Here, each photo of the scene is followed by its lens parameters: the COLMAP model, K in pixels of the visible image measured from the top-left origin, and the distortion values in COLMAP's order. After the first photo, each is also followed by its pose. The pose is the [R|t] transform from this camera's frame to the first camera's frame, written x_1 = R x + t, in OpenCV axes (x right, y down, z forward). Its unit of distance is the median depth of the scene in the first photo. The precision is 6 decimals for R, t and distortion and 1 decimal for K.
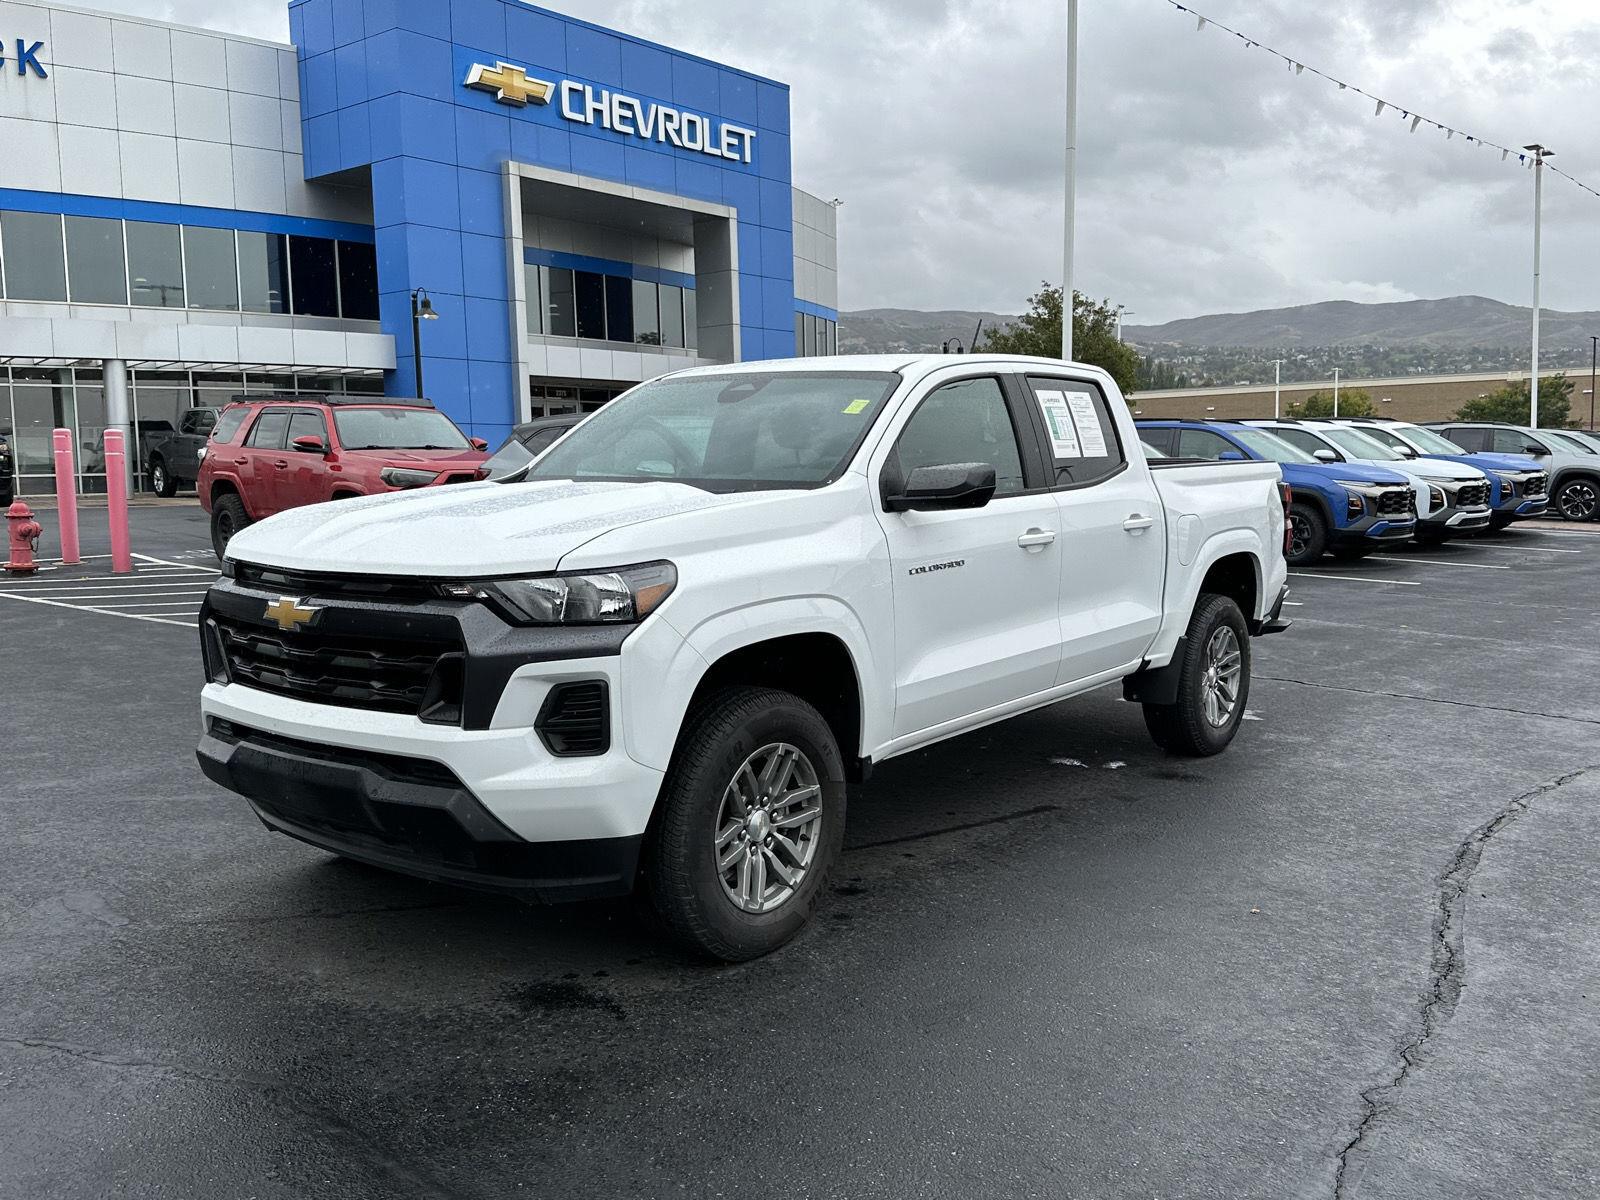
lens RADIAL K [[1398.3, 0, 815.3], [0, 1398.3, 606.4], [0, 0, 1]] dist [0.136776, -0.255403]
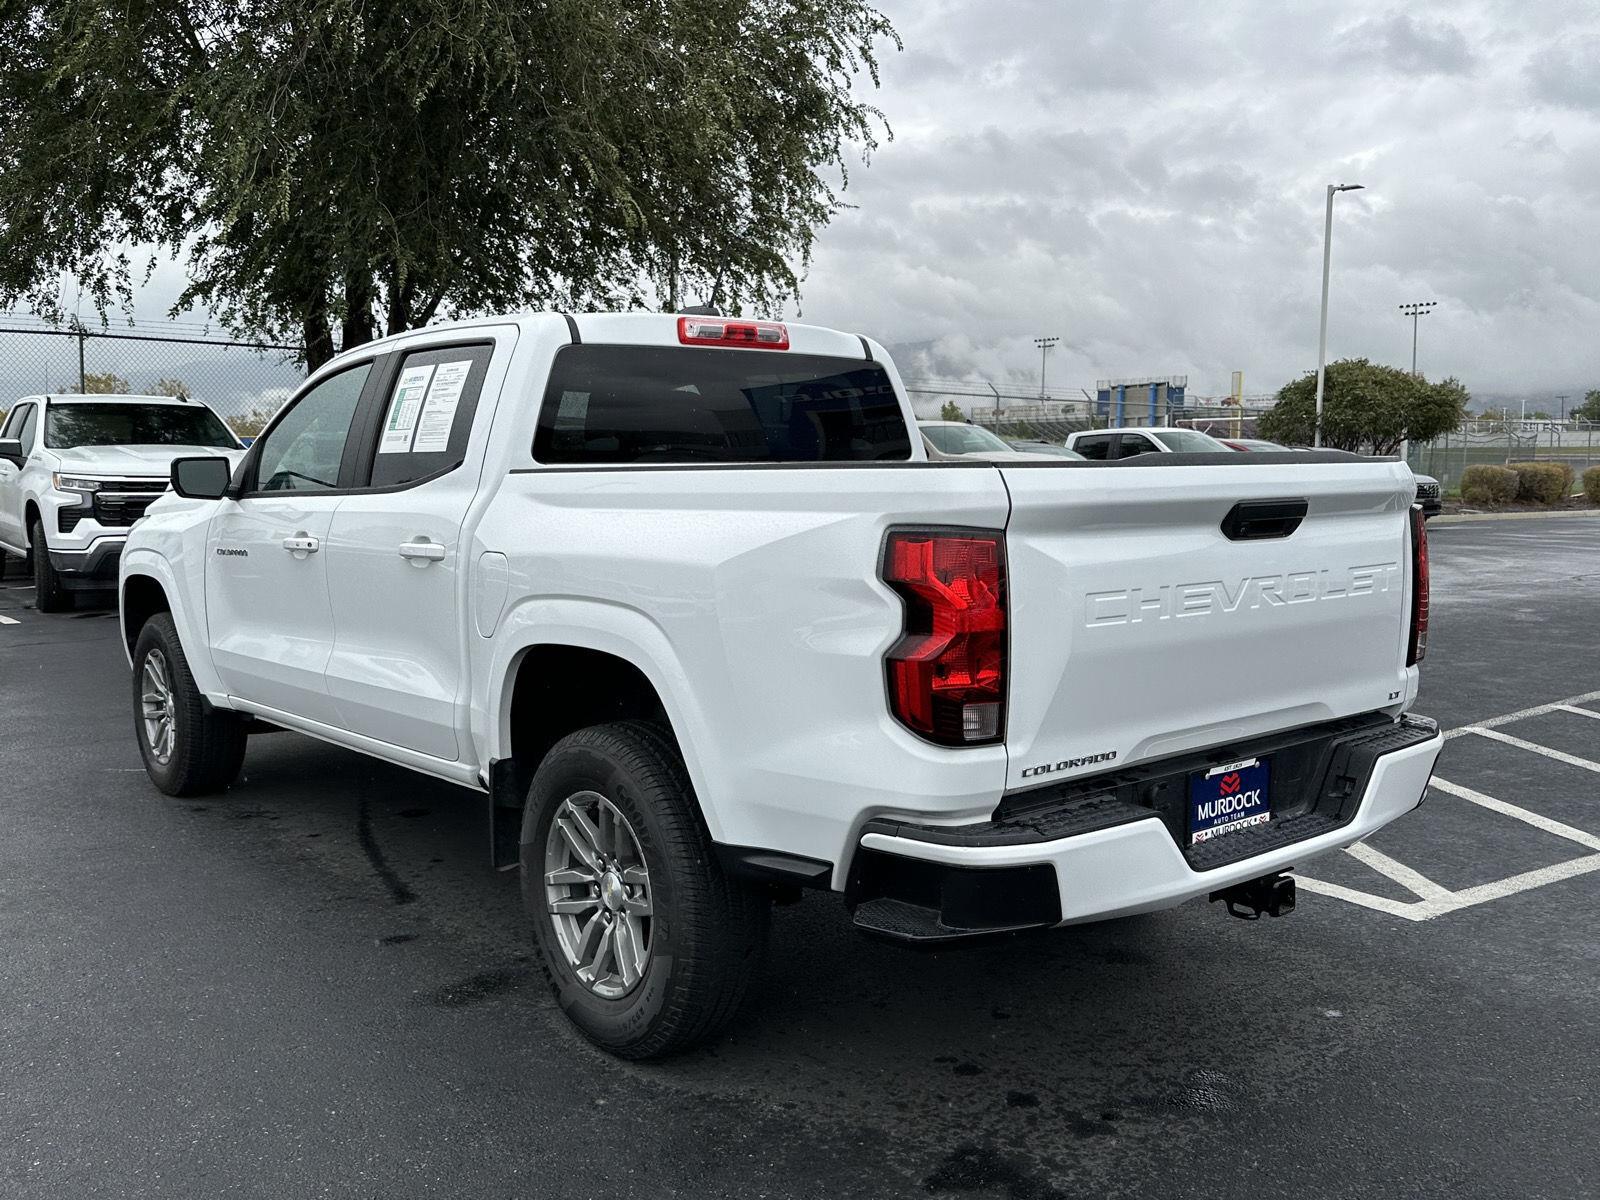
lens RADIAL K [[1398.3, 0, 805.0], [0, 1398.3, 586.0], [0, 0, 1]] dist [0.136776, -0.255403]
pose [[-0.226592, 0.085524, -0.970228, 0.888822], [-0.102072, 0.988567, 0.110979, -0.142979], [0.968626, 0.124180, -0.215272, 1.396516]]
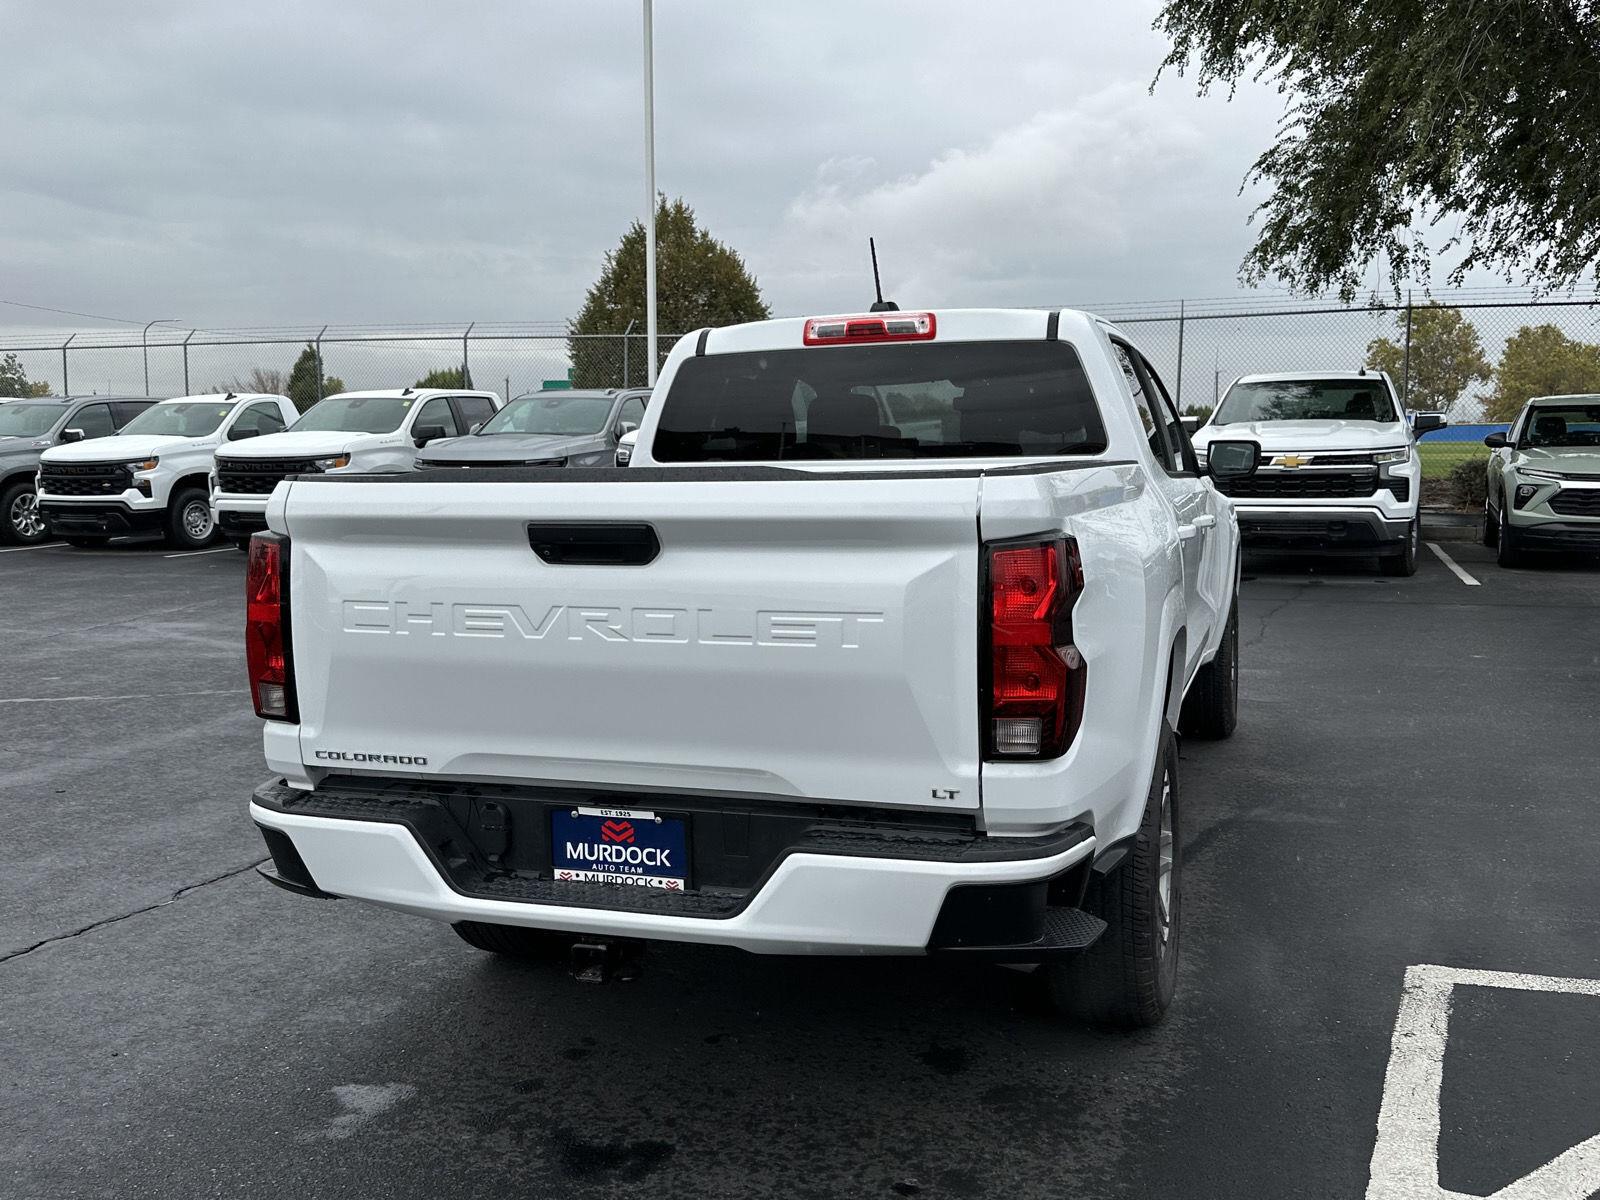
lens RADIAL K [[1398.3, 0, 812.9], [0, 1398.3, 603.3], [0, 0, 1]] dist [0.136776, -0.255403]
pose [[-0.951642, 0.049921, -0.303126, 0.409803], [-0.017952, 0.975987, 0.217089, -0.210011], [0.306684, 0.212033, -0.927894, 1.907924]]
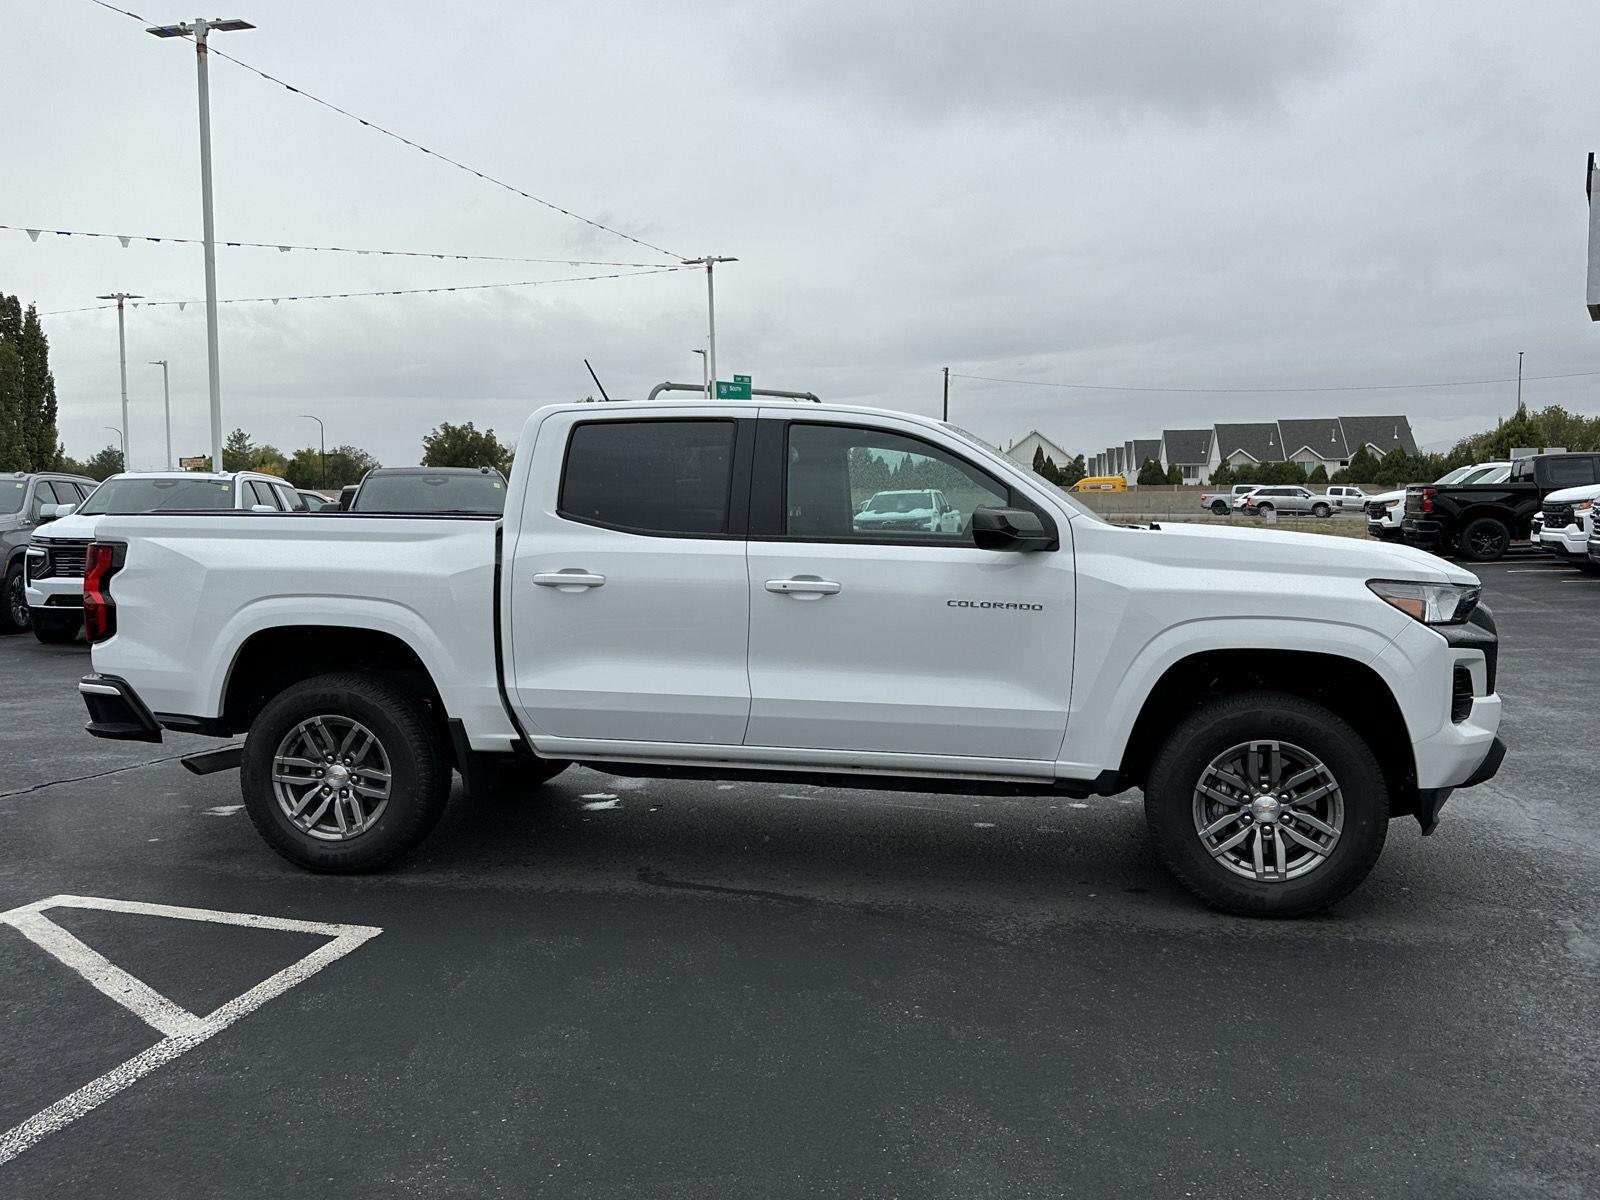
lens RADIAL K [[1398.3, 0, 800.6], [0, 1398.3, 603.7], [0, 0, 1]] dist [0.136776, -0.255403]
pose [[-0.446679, -0.063289, 0.892453, -0.917231], [0.099250, 0.987833, 0.119729, -0.164714], [-0.889172, 0.142056, -0.434963, 1.517606]]
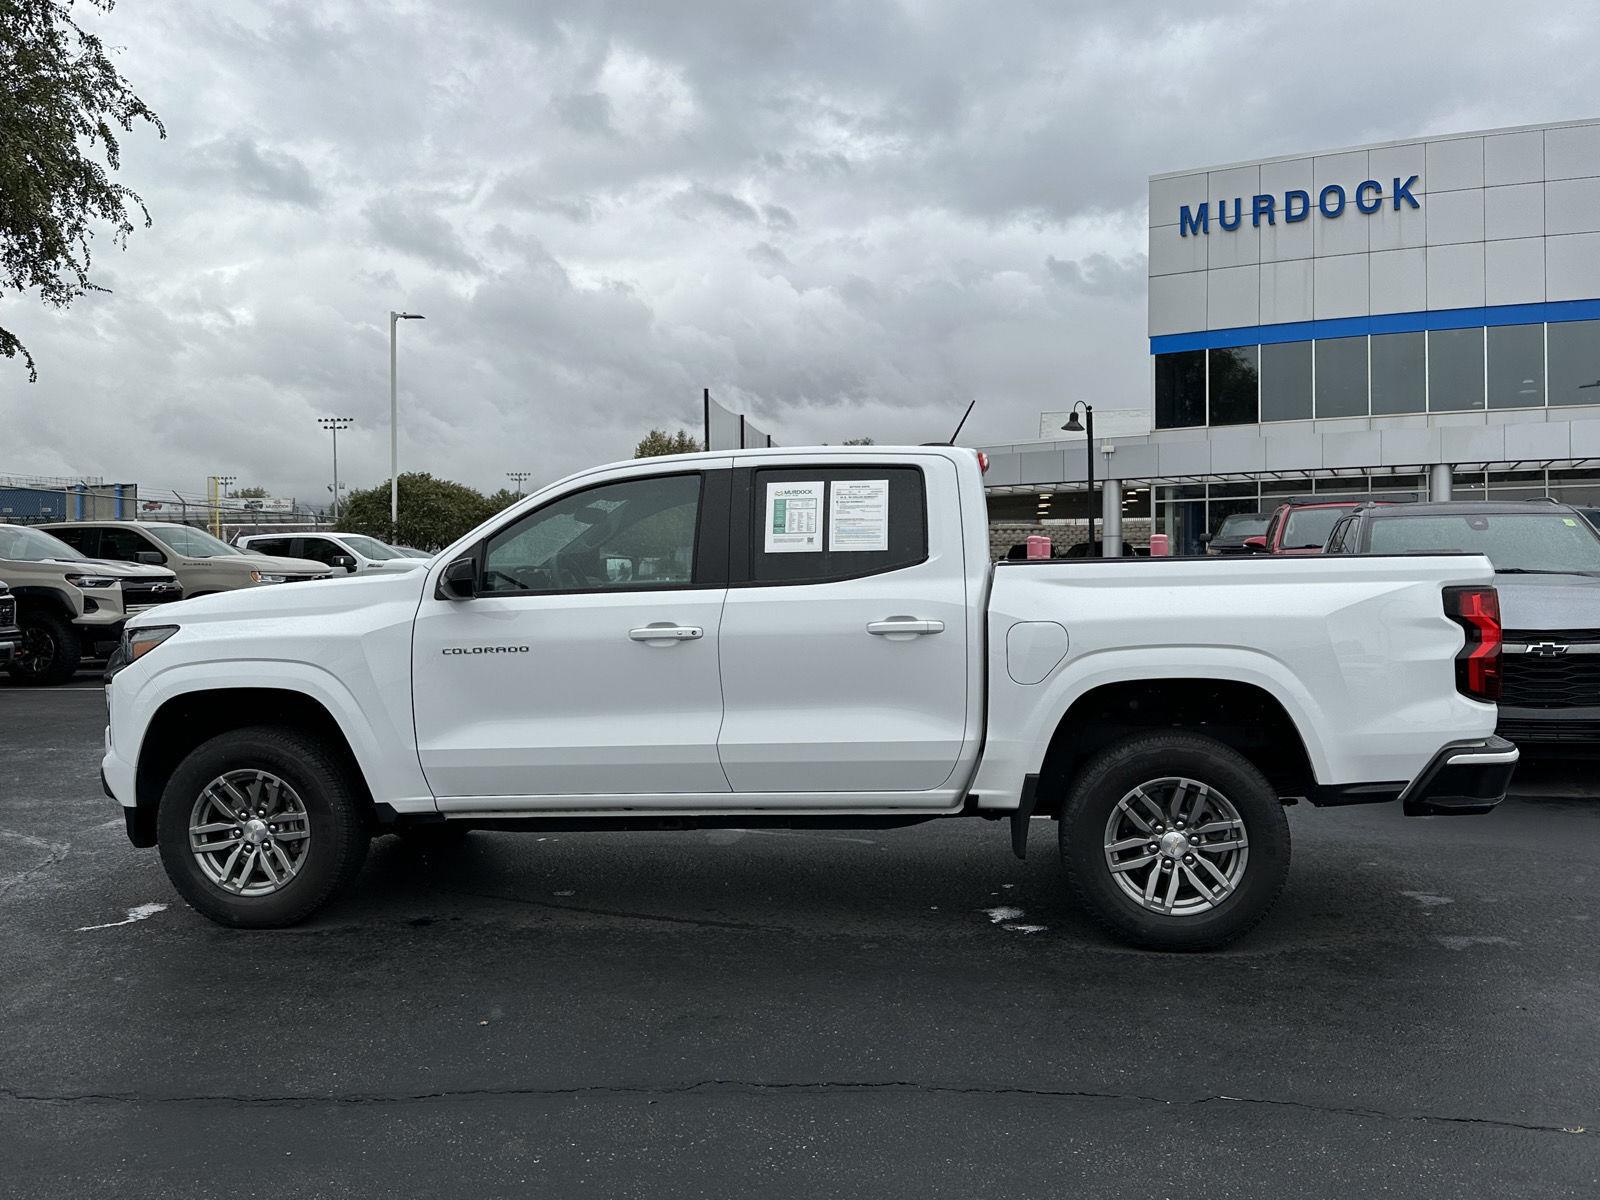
lens RADIAL K [[1398.3, 0, 782.7], [0, 1398.3, 592.8], [0, 0, 1]] dist [0.136776, -0.255403]
pose [[0.504386, 0.014939, -0.863349, 0.981874], [-0.085043, 0.995849, -0.032452, -0.047777], [0.859280, 0.089791, 0.503562, 0.527061]]
